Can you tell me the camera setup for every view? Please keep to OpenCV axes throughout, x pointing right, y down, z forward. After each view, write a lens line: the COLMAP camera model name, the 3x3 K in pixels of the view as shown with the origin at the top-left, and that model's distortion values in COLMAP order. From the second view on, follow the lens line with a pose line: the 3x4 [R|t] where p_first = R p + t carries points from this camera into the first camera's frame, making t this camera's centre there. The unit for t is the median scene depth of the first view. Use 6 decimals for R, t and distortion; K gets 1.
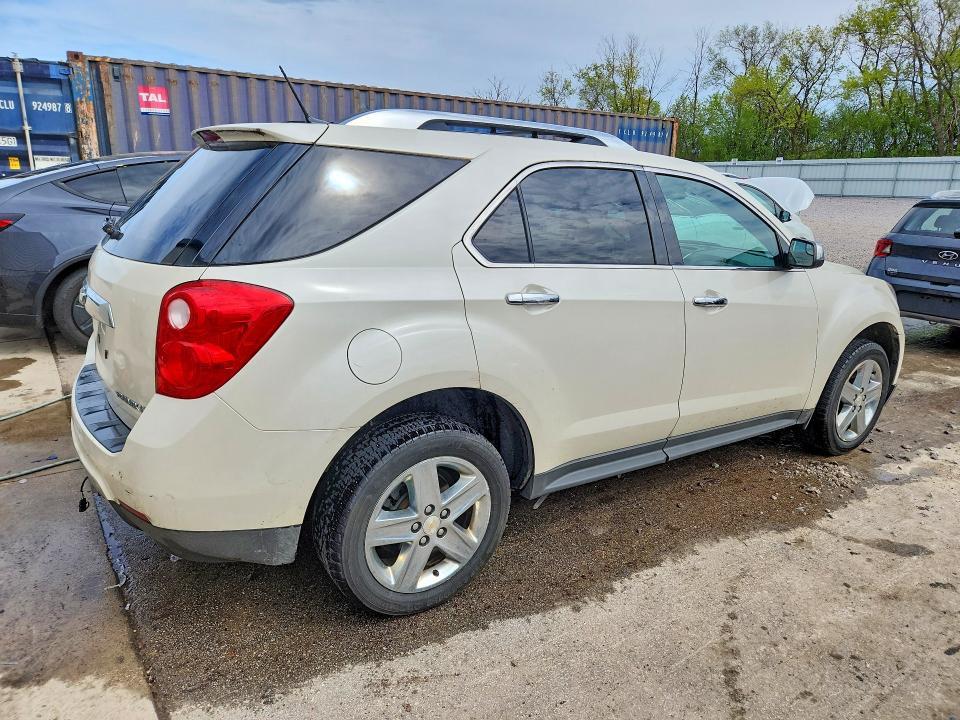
lens RADIAL K [[635.4, 0, 480.0], [0, 635.4, 350.2], [0, 0, 1]] dist [0.034878, -0.020597]
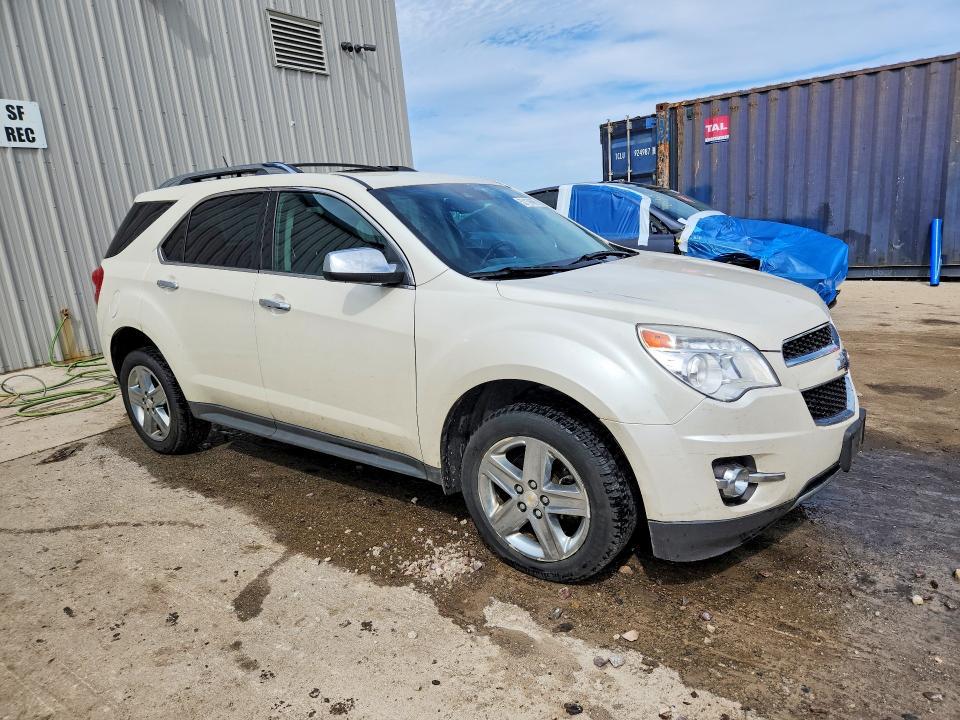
lens RADIAL K [[635.4, 0, 485.2], [0, 635.4, 365.1], [0, 0, 1]] dist [0.034878, -0.020597]
pose [[0.346181, 0.161532, -0.924157, 0.471864], [-0.166780, 0.979971, 0.108813, -0.047334], [0.923224, 0.116462, 0.366188, 0.292437]]
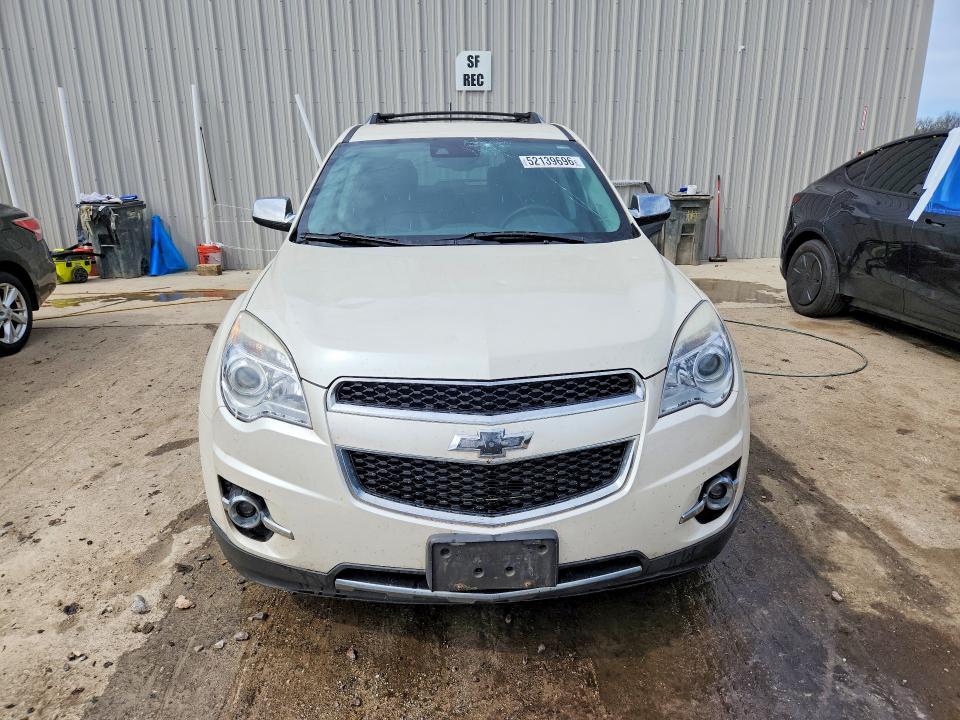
lens RADIAL K [[635.4, 0, 486.9], [0, 635.4, 366.9], [0, 0, 1]] dist [0.034878, -0.020597]
pose [[-0.488498, 0.232447, -0.841034, 0.416826], [-0.233900, 0.893705, 0.382861, -0.131651], [0.840631, 0.383745, -0.382204, 0.590950]]
